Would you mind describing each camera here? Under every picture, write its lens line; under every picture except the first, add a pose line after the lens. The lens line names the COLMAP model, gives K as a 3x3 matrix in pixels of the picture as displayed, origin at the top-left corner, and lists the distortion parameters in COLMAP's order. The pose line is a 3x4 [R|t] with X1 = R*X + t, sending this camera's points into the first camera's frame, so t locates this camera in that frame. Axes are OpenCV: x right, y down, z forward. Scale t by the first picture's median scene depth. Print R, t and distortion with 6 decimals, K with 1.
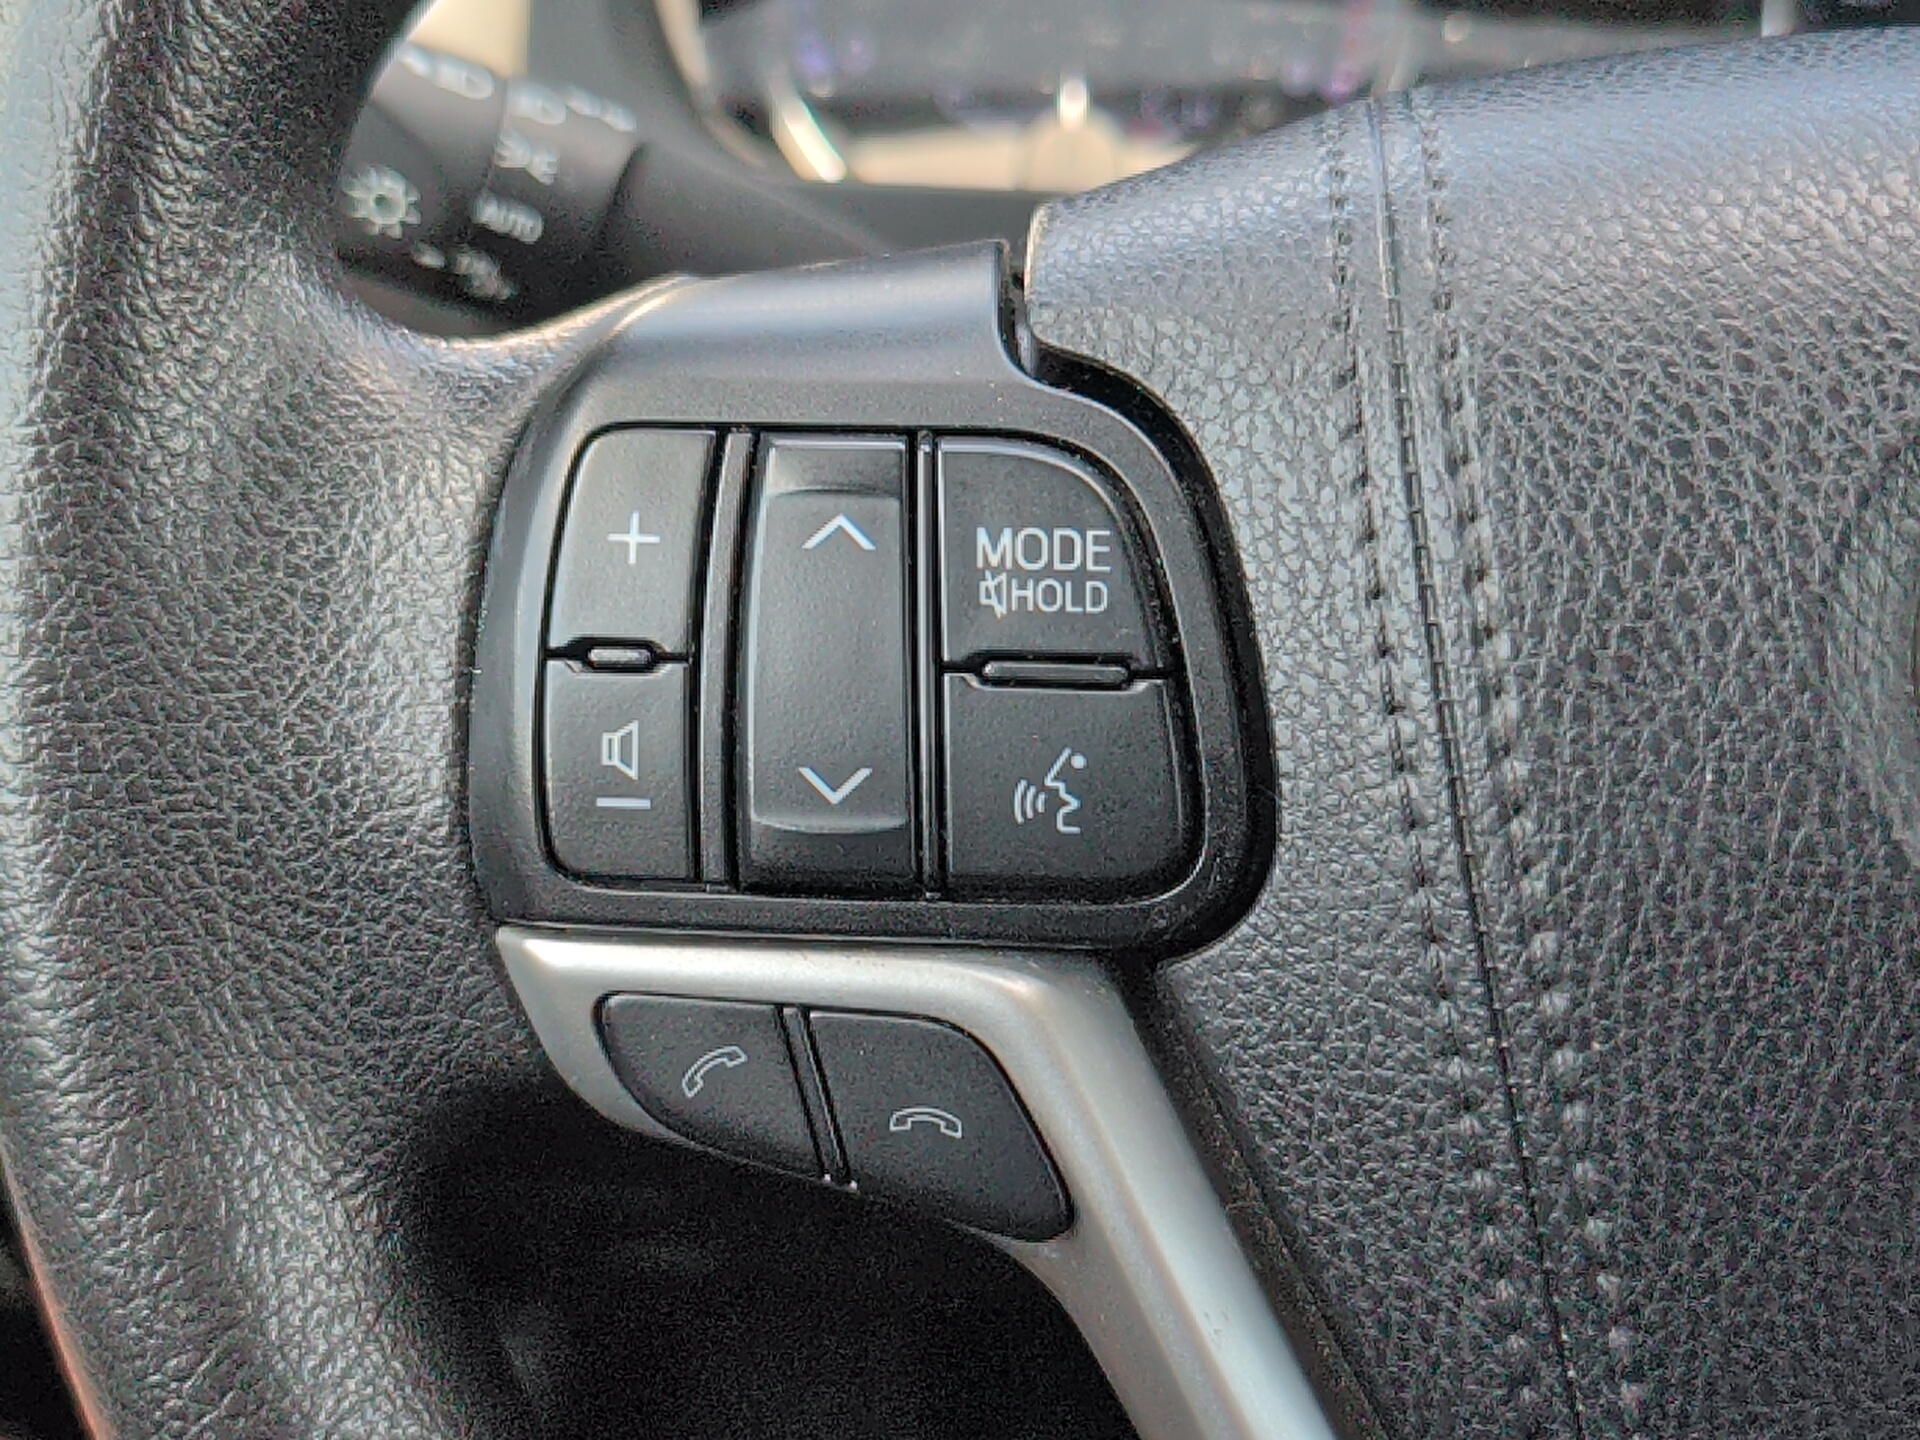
lens RADIAL K [[1877.7, 0, 963.0], [0, 1877.7, 782.8], [0, 0, 1]] dist [0.074373, -0.246746]
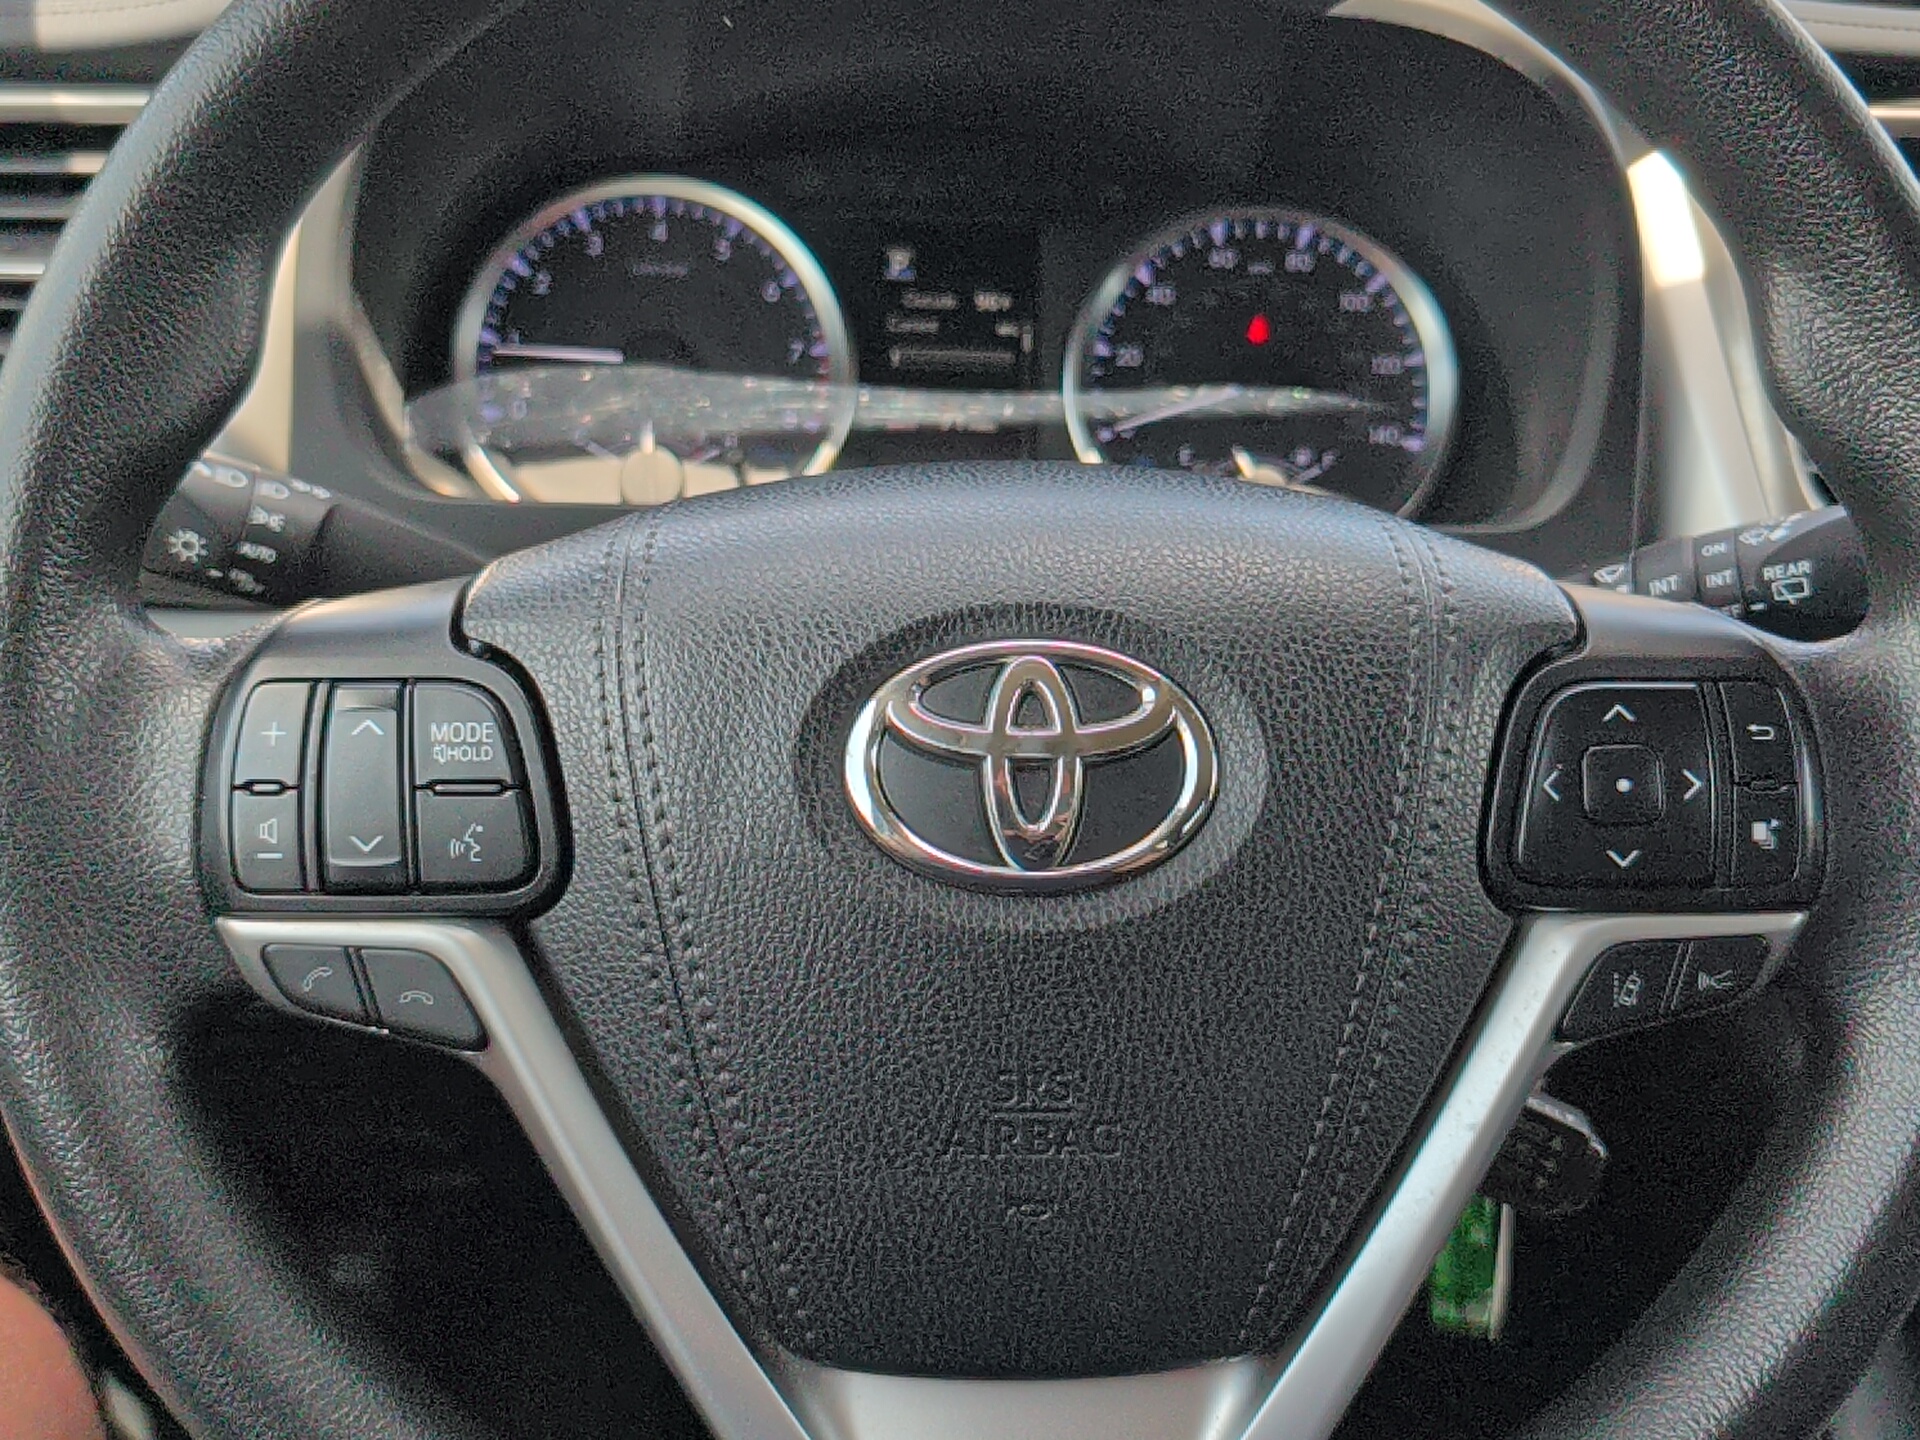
lens RADIAL K [[1610.0, 0, 953.5], [0, 1610.0, 793.1], [0, 0, 1]] dist [-0.028860, -0.005625]
pose [[0.995749, -0.033843, 0.085667, 0.451264], [0.038549, 0.997802, -0.053894, 0.069711], [-0.083655, 0.056967, 0.994865, -0.911003]]
